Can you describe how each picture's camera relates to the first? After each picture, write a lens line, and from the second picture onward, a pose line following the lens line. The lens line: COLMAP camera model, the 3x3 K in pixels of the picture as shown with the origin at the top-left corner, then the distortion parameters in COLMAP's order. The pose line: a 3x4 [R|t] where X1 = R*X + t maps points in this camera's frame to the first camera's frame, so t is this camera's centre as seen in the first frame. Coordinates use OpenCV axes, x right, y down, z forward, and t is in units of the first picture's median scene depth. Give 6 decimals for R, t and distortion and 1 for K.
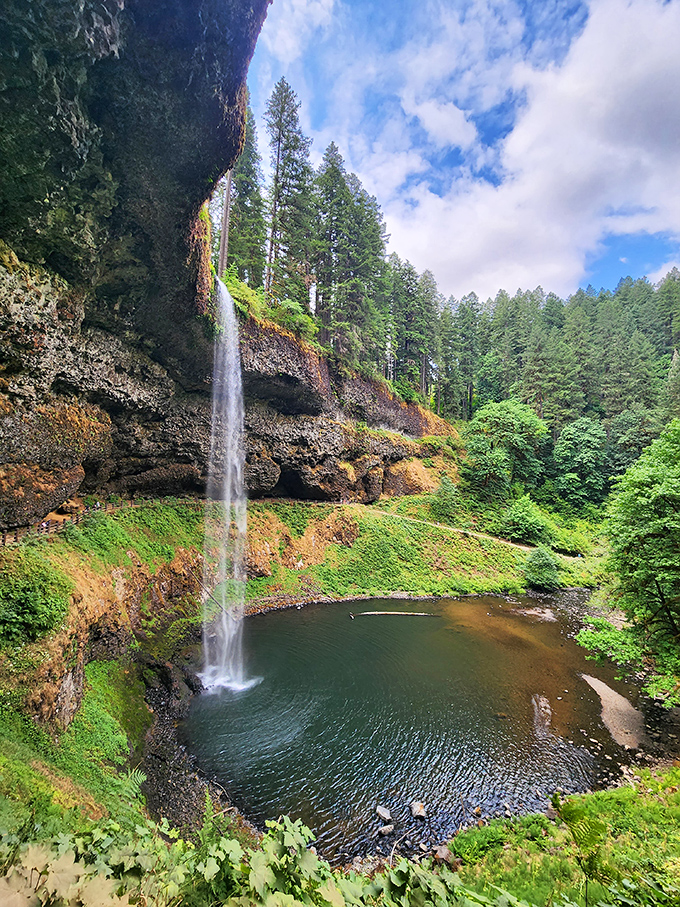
lens RADIAL K [[363.5, 0, 340.0], [0, 363.5, 452.6], [0, 0, 1]] dist [0.001209, 0.000252]
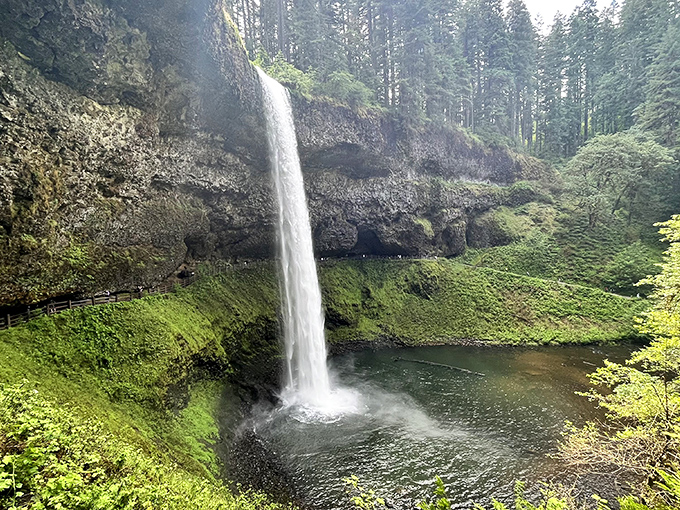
lens RADIAL K [[353.1, 0, 340.0], [0, 353.1, 256.1], [0, 0, 1]] dist [0.000923, 0.000351]
pose [[0.951825, -0.044702, -0.303366, 0.149382], [0.085192, 0.988920, 0.121574, -0.013988], [0.294570, -0.141561, 0.945087, -0.041344]]
